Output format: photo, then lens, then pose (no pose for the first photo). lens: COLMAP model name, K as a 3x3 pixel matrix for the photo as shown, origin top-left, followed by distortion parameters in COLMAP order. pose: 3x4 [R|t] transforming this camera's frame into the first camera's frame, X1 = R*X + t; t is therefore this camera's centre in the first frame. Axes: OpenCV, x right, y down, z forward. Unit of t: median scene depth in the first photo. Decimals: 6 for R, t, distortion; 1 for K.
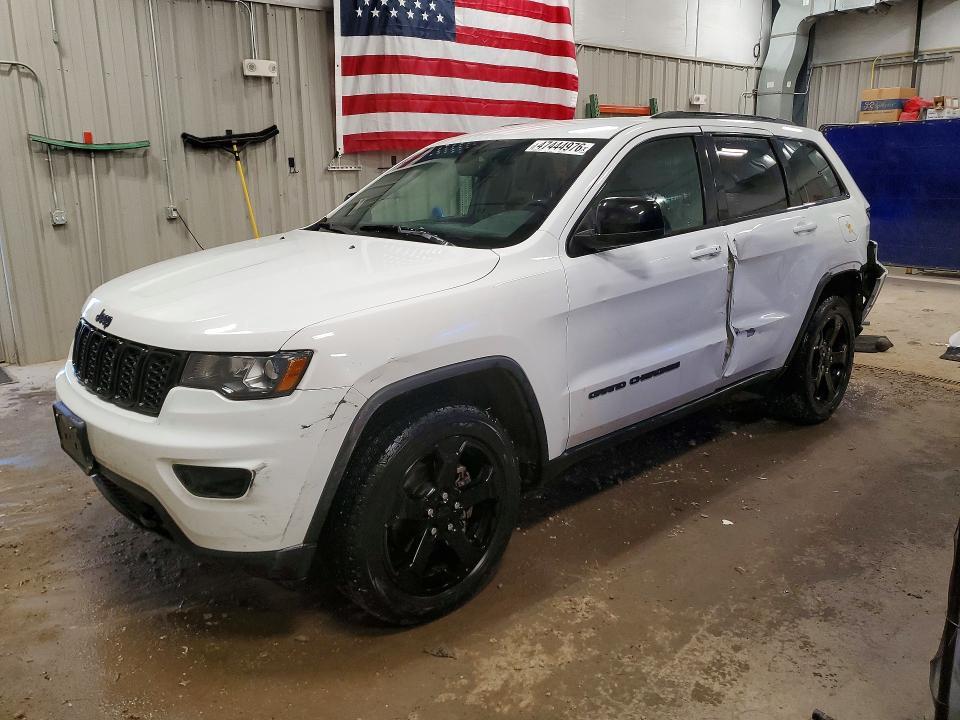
lens RADIAL K [[729.0, 0, 480.0], [0, 729.0, 360.0], [0, 0, 1]] dist [0.002305, -0.000486]
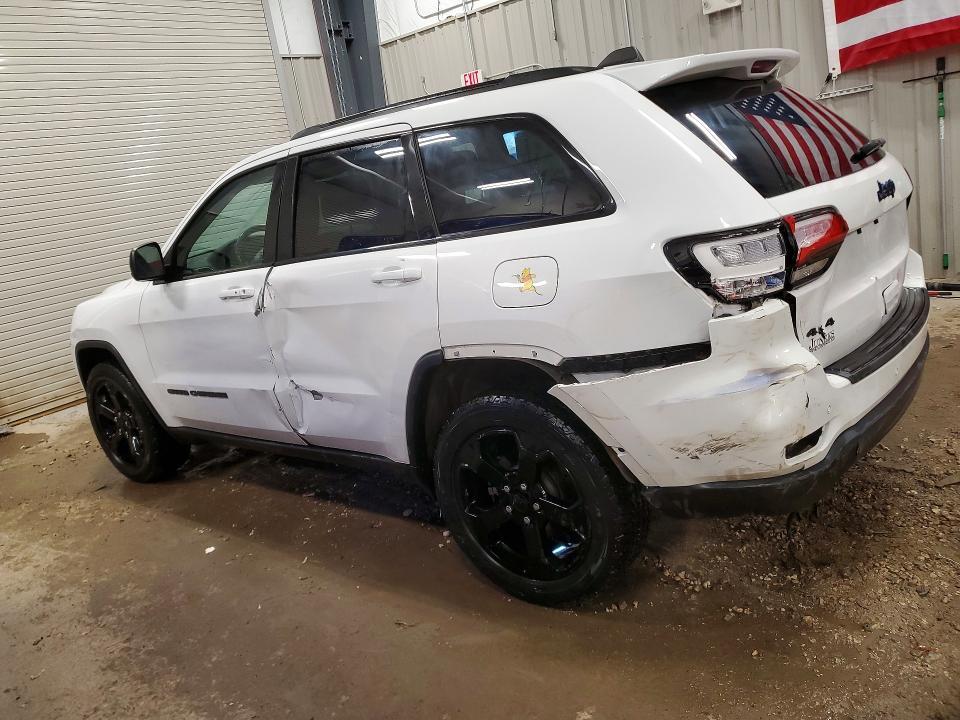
lens RADIAL K [[749.4, 0, 467.9], [0, 749.4, 361.1], [0, 0, 1]] dist [0.021513, 0.004693]
pose [[0.153605, 0.239062, -0.958778, 0.584551], [-0.085722, 0.969859, 0.228091, -0.138240], [0.984407, 0.047153, 0.169468, 0.494736]]
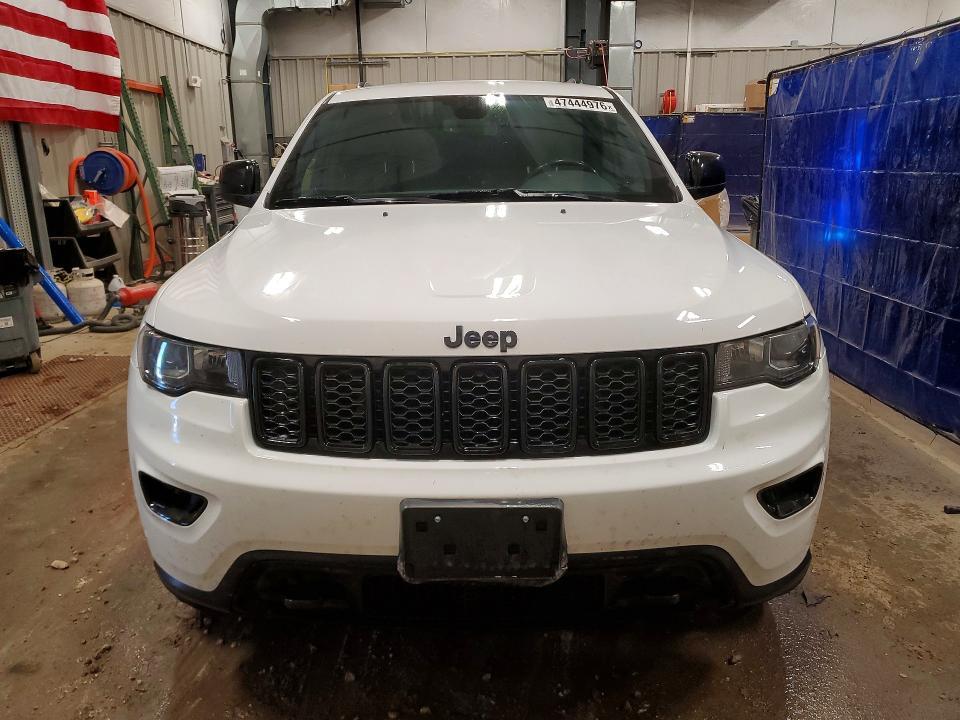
lens RADIAL K [[729.0, 0, 480.0], [0, 729.0, 360.0], [0, 0, 1]] dist [0.002305, -0.000486]
pose [[0.656205, -0.197889, 0.728172, -0.314985], [0.195946, 0.976584, 0.088818, -0.030979], [-0.728698, 0.084399, 0.679615, 0.195930]]
